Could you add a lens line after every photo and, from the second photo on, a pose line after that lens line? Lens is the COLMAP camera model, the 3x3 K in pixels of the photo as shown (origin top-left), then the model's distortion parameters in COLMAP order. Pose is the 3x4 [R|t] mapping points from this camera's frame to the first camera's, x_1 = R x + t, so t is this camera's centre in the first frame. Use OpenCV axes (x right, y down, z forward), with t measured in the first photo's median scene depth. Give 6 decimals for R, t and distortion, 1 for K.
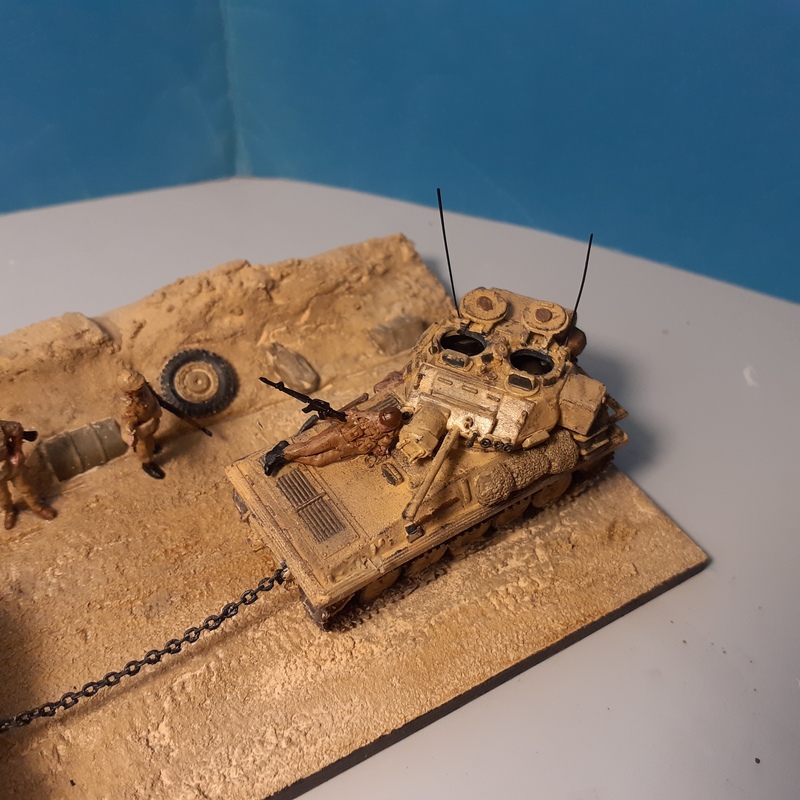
lens RADIAL K [[890.0, 0, 400.7], [0, 890.0, 424.7], [0, 0, 1]] dist [0.138585, -0.632323]
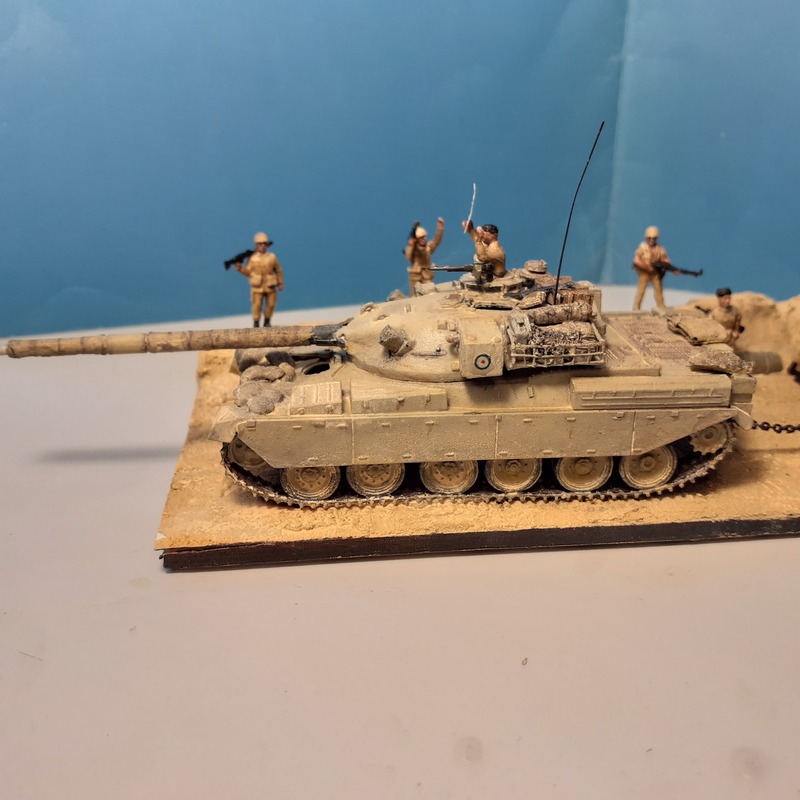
lens RADIAL K [[860.5, 0, 400.0], [0, 860.5, 400.0], [0, 0, 1]] dist [0.250860, -0.927558]
pose [[0.904382, 0.142035, -0.402391, -0.335824], [-0.284160, 0.903947, -0.319582, 0.822561], [0.318348, 0.403367, 0.857875, -0.476837]]
